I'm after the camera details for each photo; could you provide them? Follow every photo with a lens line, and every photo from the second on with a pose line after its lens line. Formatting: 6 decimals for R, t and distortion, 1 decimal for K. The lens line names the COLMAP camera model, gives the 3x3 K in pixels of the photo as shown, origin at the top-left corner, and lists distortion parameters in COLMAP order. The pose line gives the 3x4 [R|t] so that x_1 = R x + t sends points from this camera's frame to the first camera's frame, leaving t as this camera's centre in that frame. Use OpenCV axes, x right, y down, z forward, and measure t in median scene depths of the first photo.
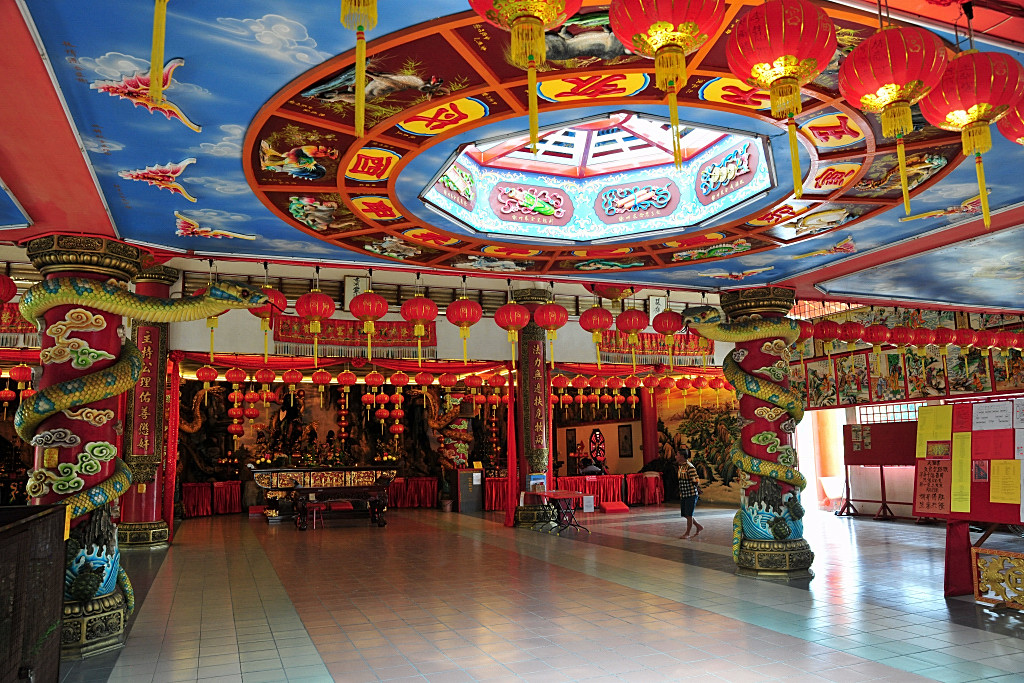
lens RADIAL K [[743.1, 0, 512.0], [0, 743.1, 341.5], [0, 0, 1]] dist [-0.106480, 0.086570]
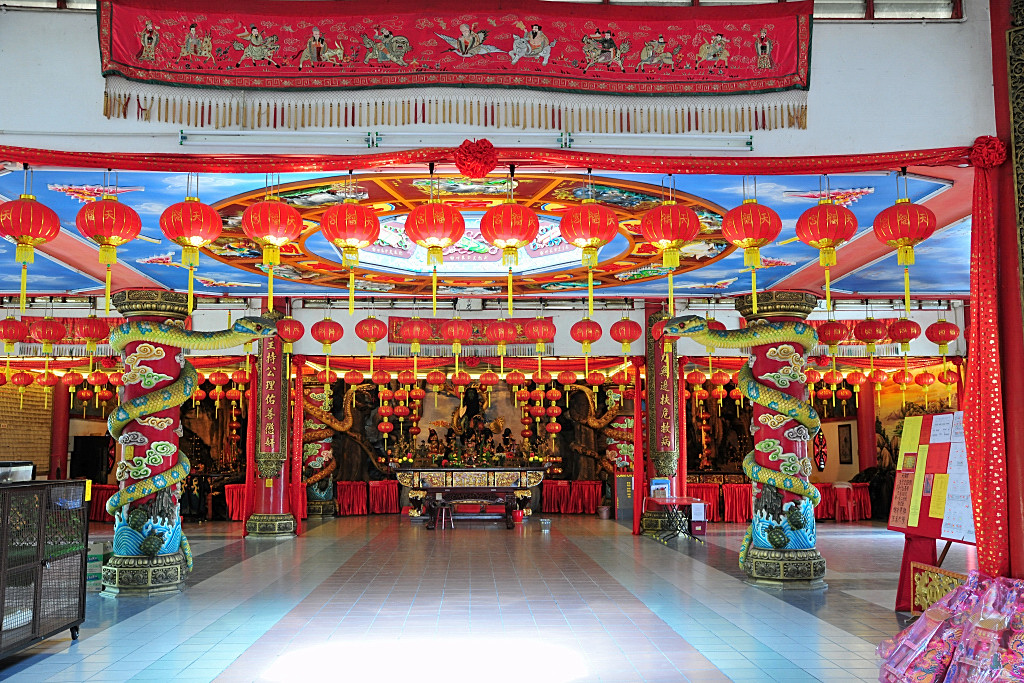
lens RADIAL K [[963.7, 0, 512.0], [0, 963.7, 341.5], [0, 0, 1]] dist [-0.020618, -0.004674]
pose [[0.941751, -0.020235, -0.335702, 0.446803], [0.031342, 0.999125, 0.027699, -0.053002], [0.334848, -0.036607, 0.941561, -0.318395]]
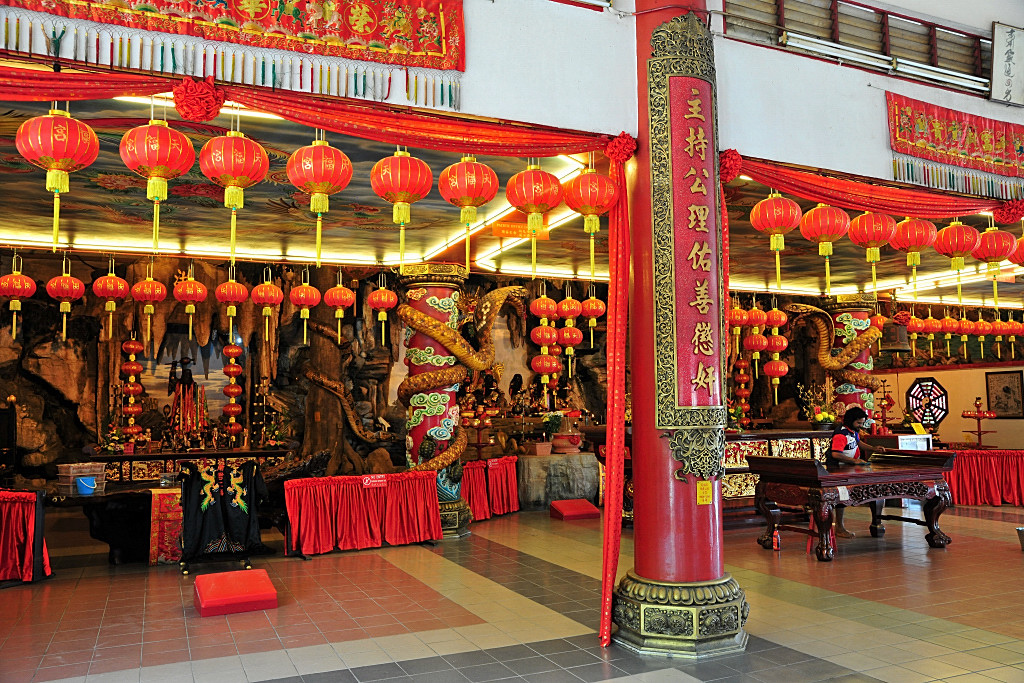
lens RADIAL K [[805.0, 0, 512.0], [0, 805.0, 341.5], [0, 0, 1]] dist [-0.093621, 0.105637]
pose [[0.999257, 0.012526, 0.036450, -0.874200], [-0.014620, 0.998223, 0.057763, 0.138641], [-0.035661, -0.058253, 0.997665, 0.815693]]
